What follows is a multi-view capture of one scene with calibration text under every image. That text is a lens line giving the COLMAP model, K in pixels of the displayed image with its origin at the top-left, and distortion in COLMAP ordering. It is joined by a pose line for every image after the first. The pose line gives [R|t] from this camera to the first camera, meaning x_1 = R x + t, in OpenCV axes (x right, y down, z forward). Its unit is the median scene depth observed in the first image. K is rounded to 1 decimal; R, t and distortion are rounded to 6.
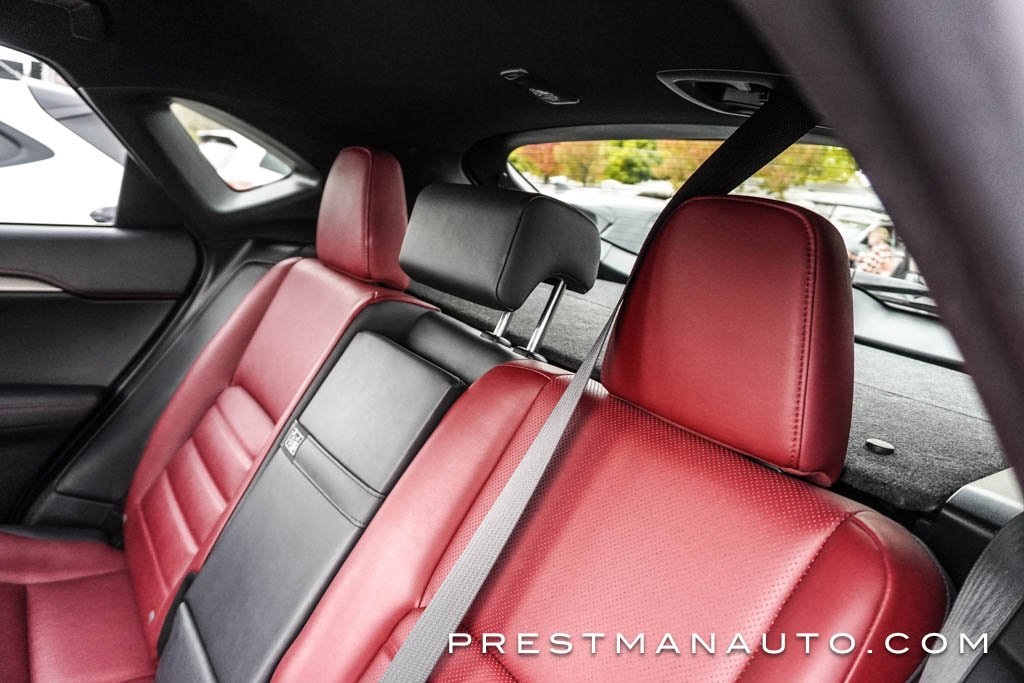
lens RADIAL K [[679.5, 0, 512.0], [0, 679.5, 341.5], [0, 0, 1]] dist [-0.043733, 0.037386]
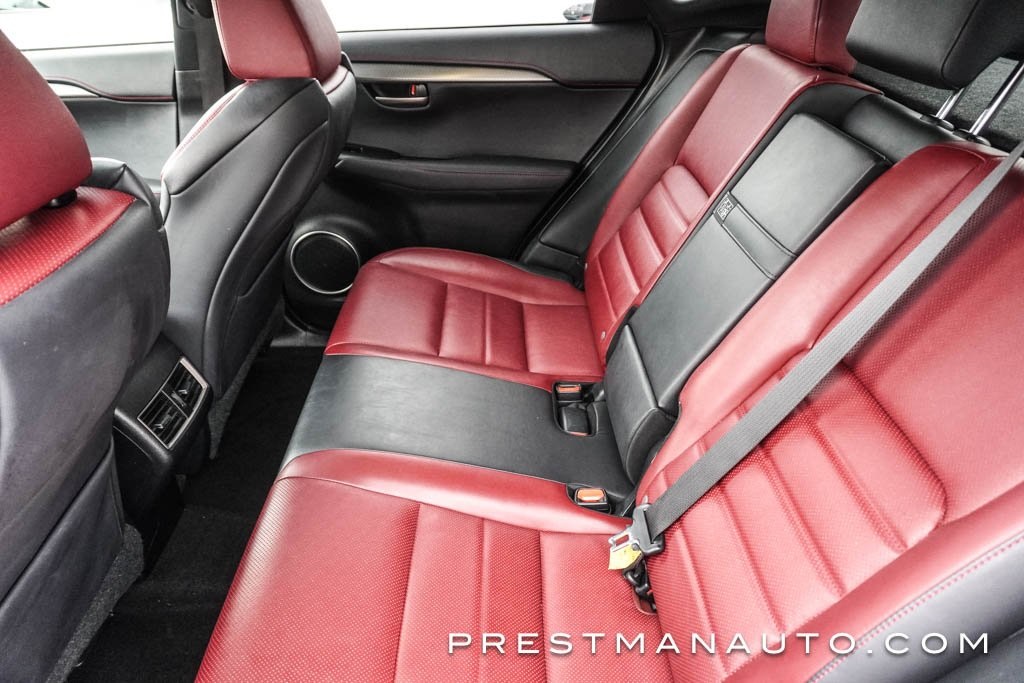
lens RADIAL K [[679.5, 0, 512.0], [0, 679.5, 341.5], [0, 0, 1]] dist [-0.043733, 0.037386]
pose [[0.818473, 0.189601, -0.542359, 0.050982], [-0.028394, 0.956175, 0.291415, 0.029698], [0.573843, -0.223115, 0.787987, -0.172048]]
